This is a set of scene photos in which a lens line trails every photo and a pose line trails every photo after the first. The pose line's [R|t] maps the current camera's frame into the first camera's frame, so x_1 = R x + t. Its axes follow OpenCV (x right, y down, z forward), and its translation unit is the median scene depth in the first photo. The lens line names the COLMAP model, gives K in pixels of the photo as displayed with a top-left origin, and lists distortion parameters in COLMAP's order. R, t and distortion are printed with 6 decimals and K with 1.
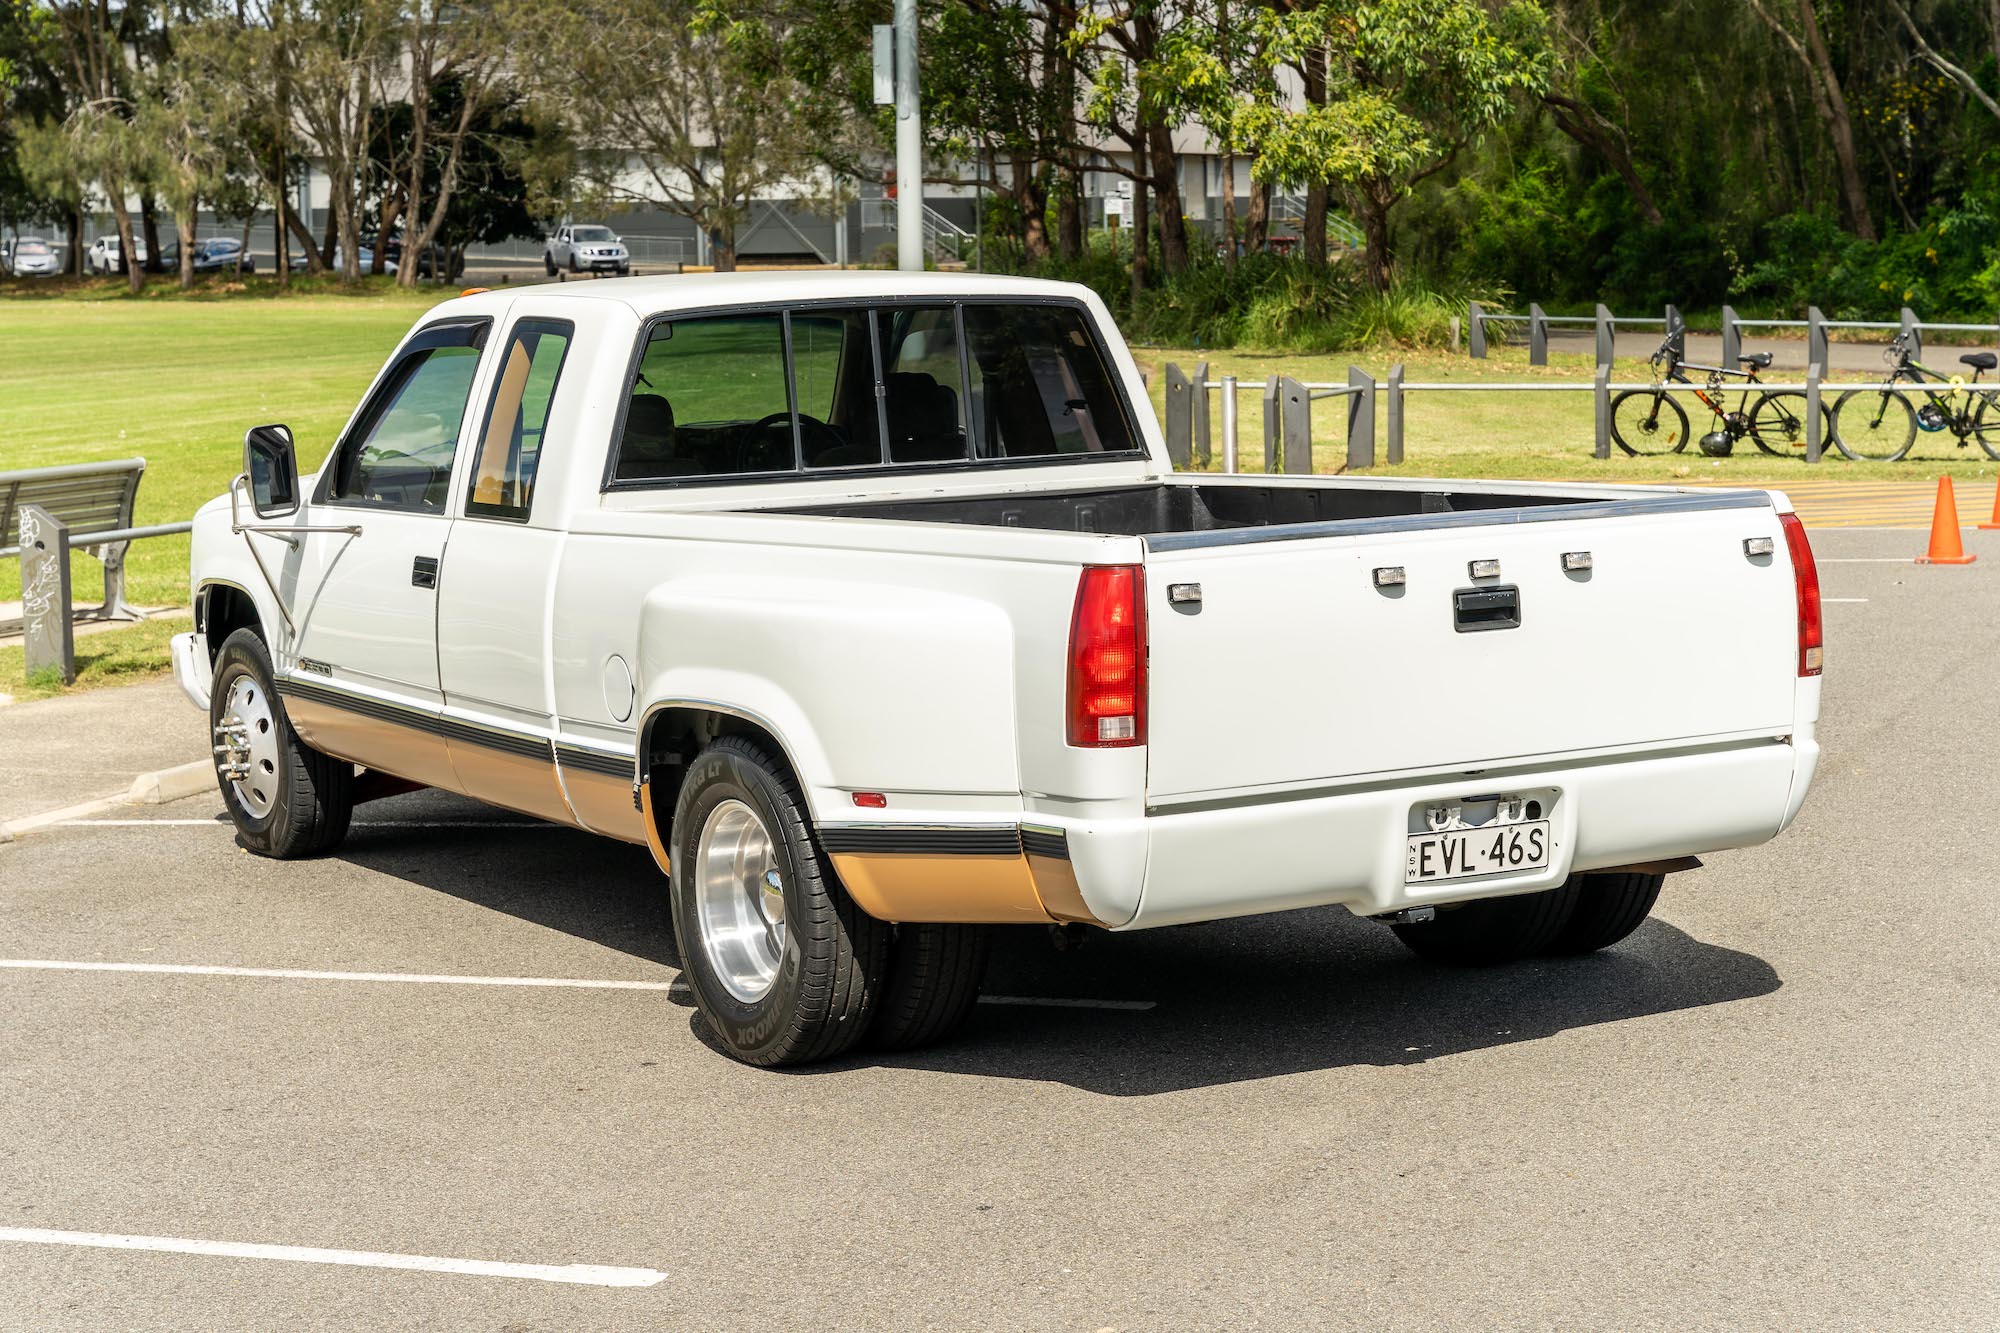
lens RADIAL K [[3984.8, 0, 1030.0], [0, 3984.8, 657.5], [0, 0, 1]] dist [0.057858, -0.125100]
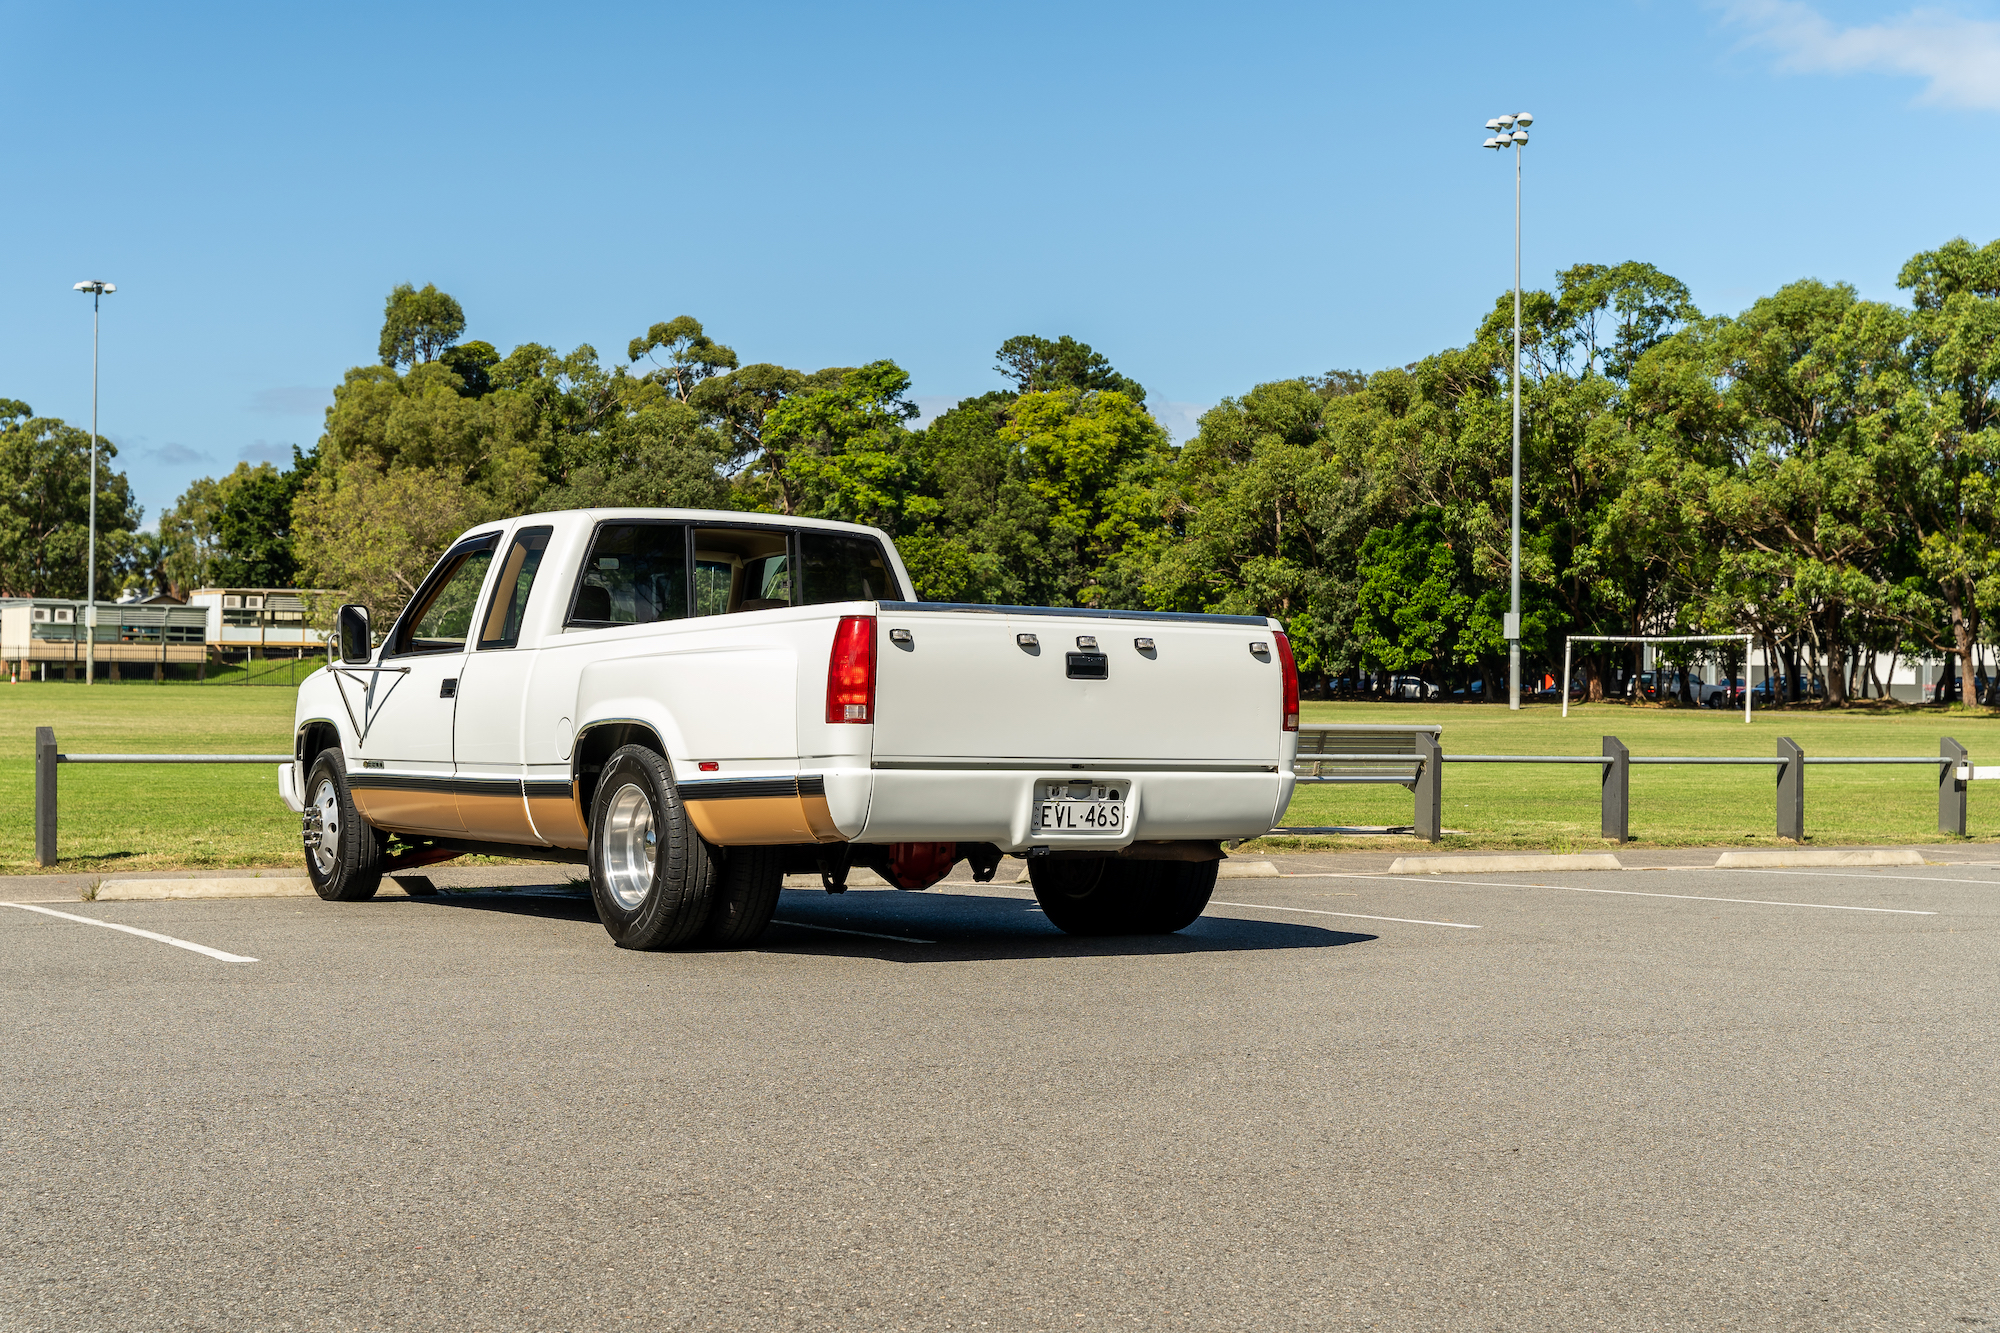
lens RADIAL K [[3080.8, 0, 1000.0], [0, 3080.8, 666.5], [0, 0, 1]] dist [0.037628, 0.014121]
pose [[0.998940, 0.042196, 0.018411, 0.043329], [-0.039405, 0.990467, -0.131990, 0.125295], [-0.023805, 0.131125, 0.991080, -0.212760]]
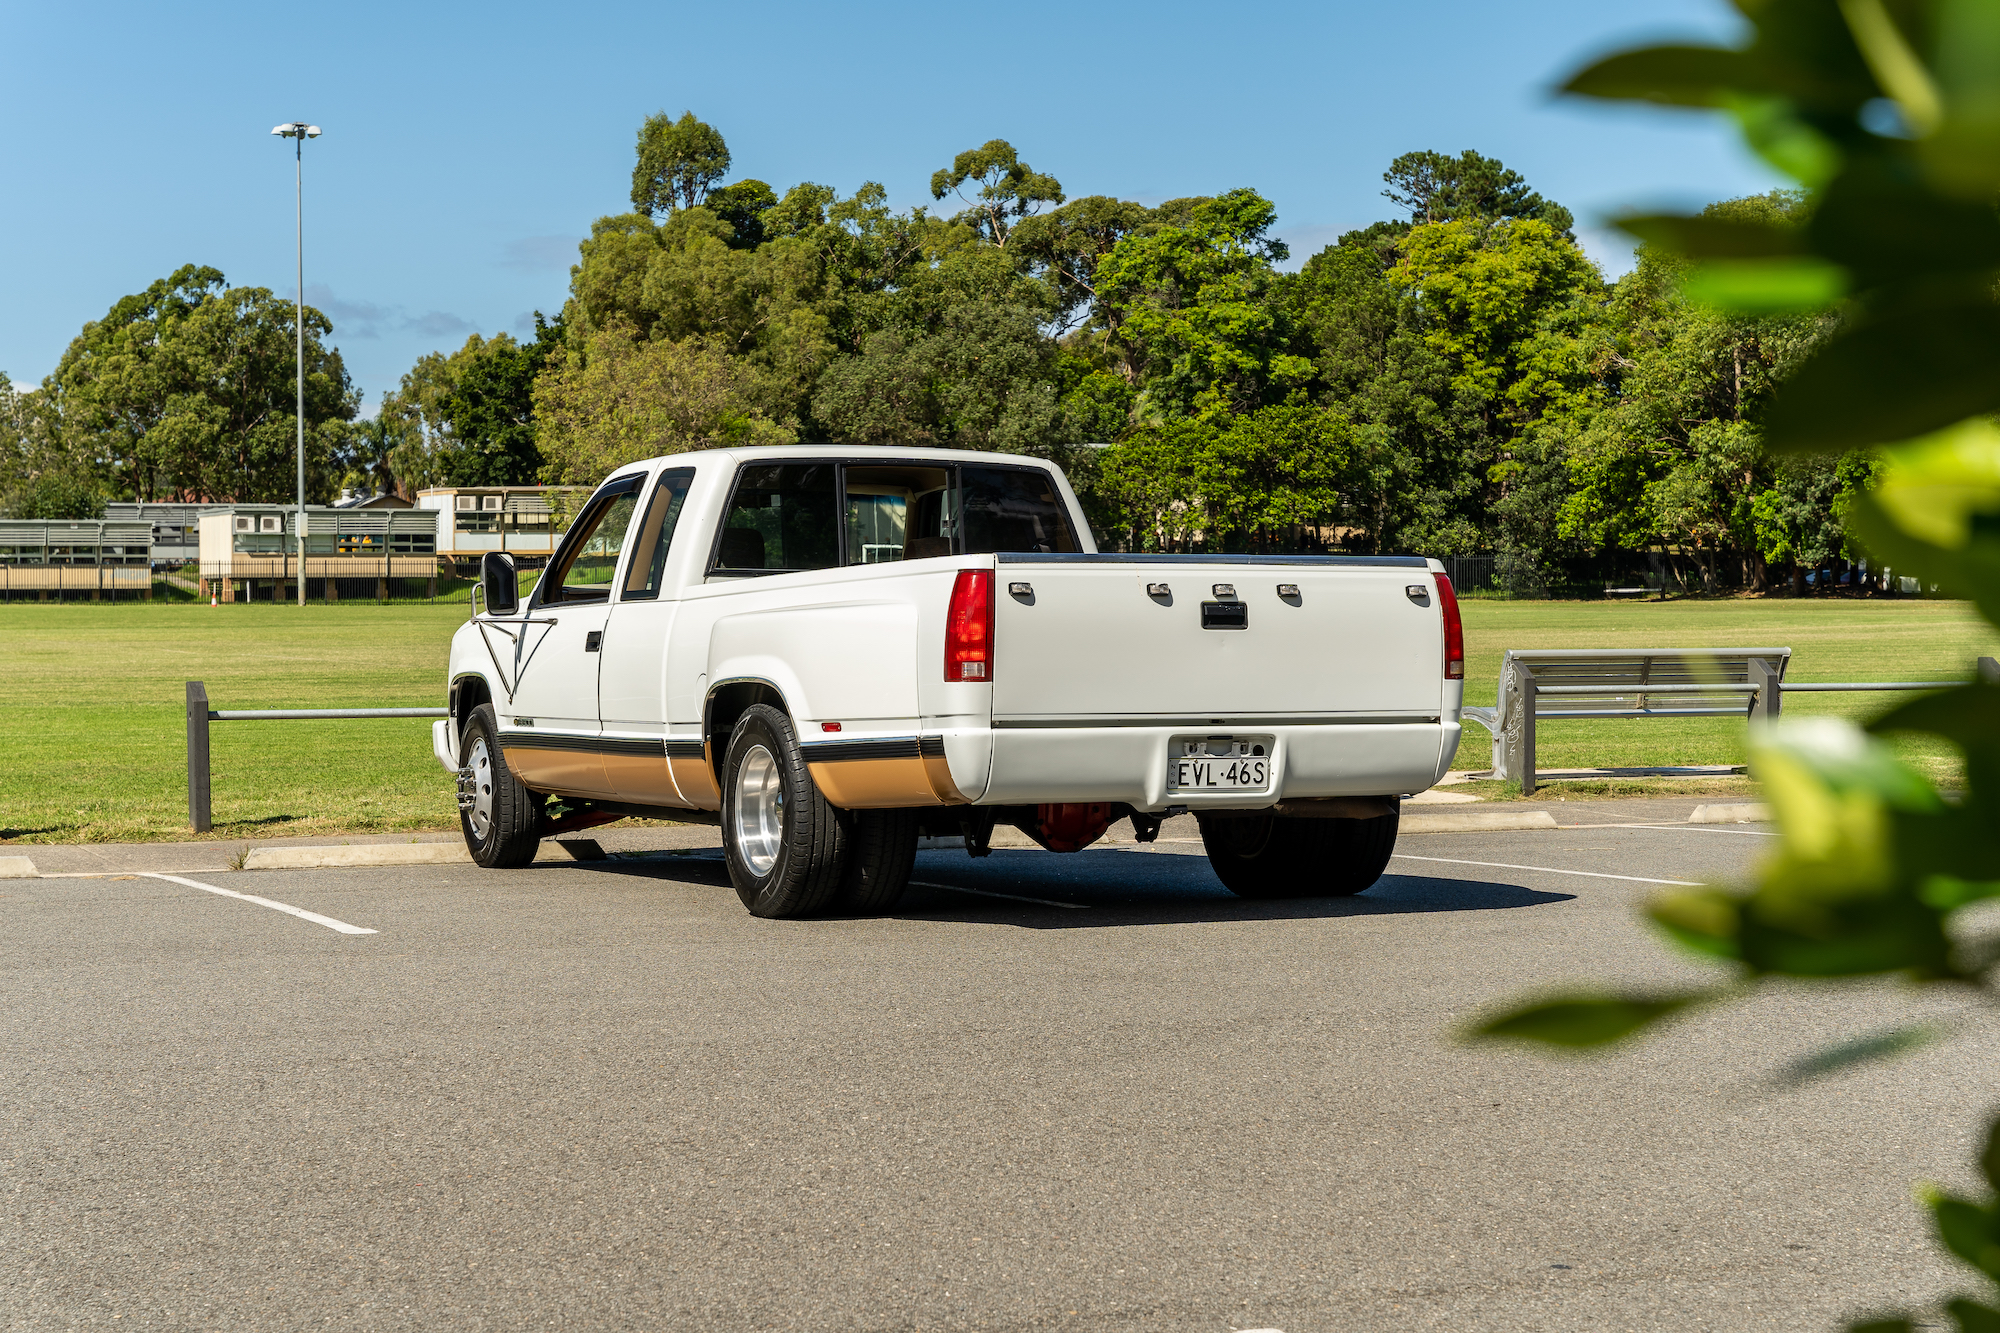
lens RADIAL K [[3828.0, 0, 1000.0], [0, 3828.0, 666.5], [0, 0, 1]] dist [0.041460, 0.061761]
pose [[0.995667, 0.025411, -0.089451, 0.128111], [-0.034440, 0.994302, -0.100882, 0.128989], [0.086378, 0.103526, 0.990869, -0.396910]]
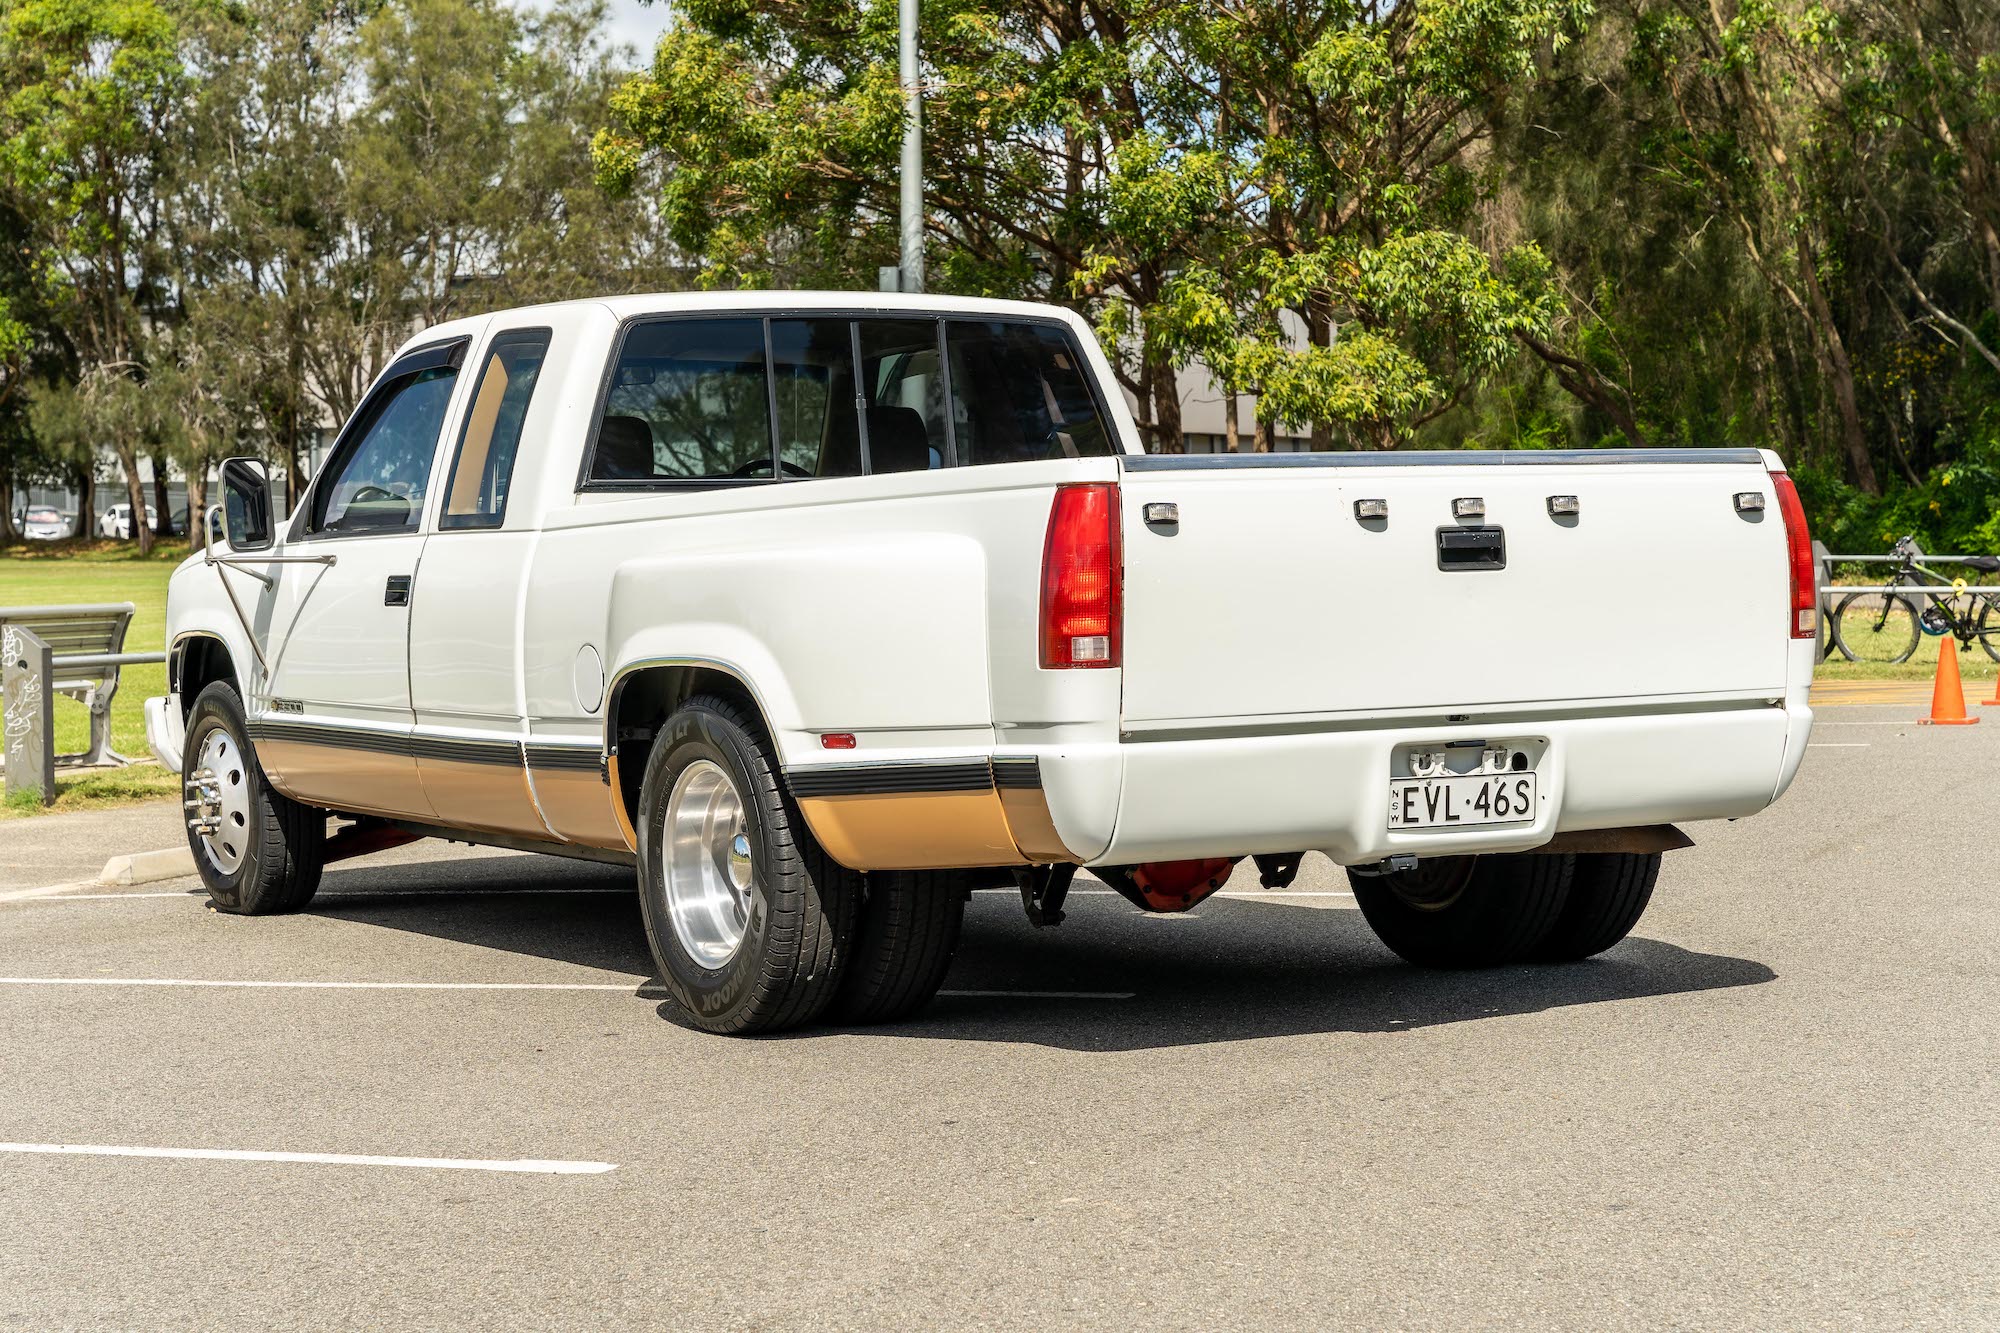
lens RADIAL K [[3984.8, 0, 1030.0], [0, 3984.8, 657.5], [0, 0, 1]] dist [0.057858, -0.125100]
pose [[0.999981, 0.005666, -0.002241, 0.006848], [-0.005817, 0.997195, -0.074618, 0.069749], [0.001812, 0.074630, 0.997210, 0.020039]]
